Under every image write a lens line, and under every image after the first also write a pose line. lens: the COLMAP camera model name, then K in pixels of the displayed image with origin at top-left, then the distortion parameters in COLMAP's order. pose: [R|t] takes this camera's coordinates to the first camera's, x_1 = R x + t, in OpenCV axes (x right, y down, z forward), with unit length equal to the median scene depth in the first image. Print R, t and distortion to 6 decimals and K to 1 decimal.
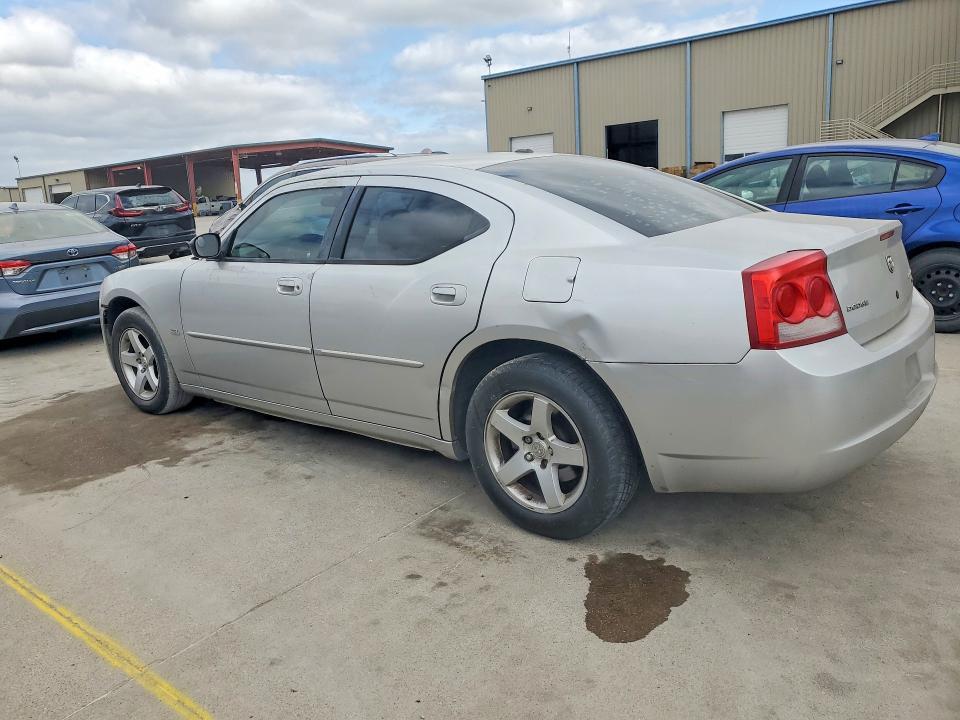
lens RADIAL K [[739.3, 0, 468.1], [0, 739.3, 358.6], [0, 0, 1]] dist [0.013575, 0.000323]
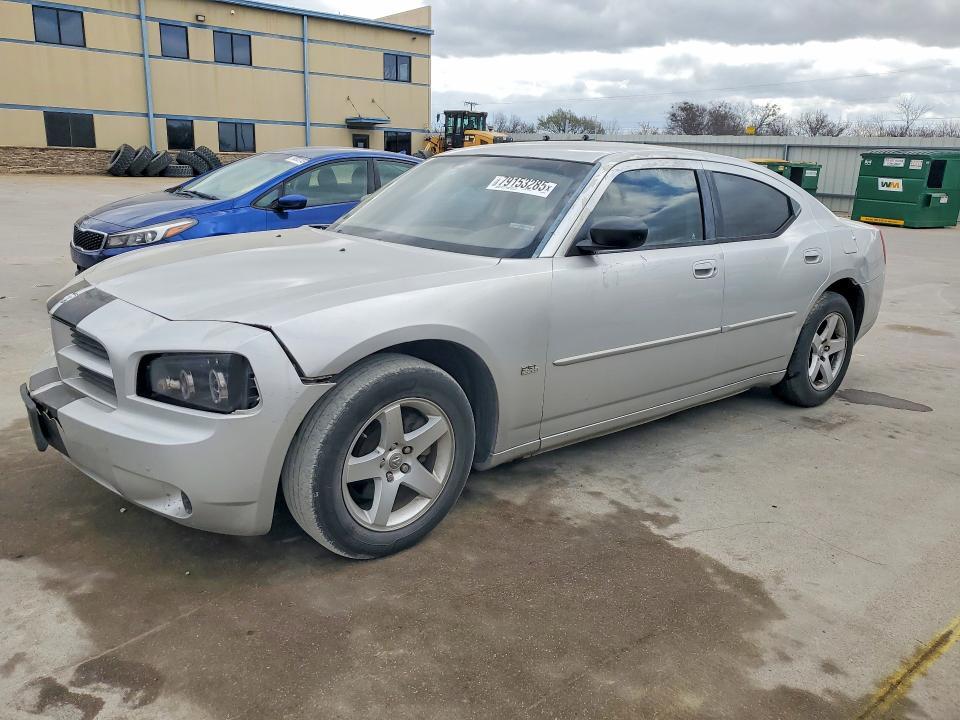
lens RADIAL K [[739.3, 0, 468.1], [0, 739.3, 358.6], [0, 0, 1]] dist [0.013575, 0.000323]
pose [[0.181778, -0.181370, 0.966469, -1.210438], [0.176587, 0.972887, 0.149361, -0.177313], [-0.967354, 0.143516, 0.208877, 1.077815]]
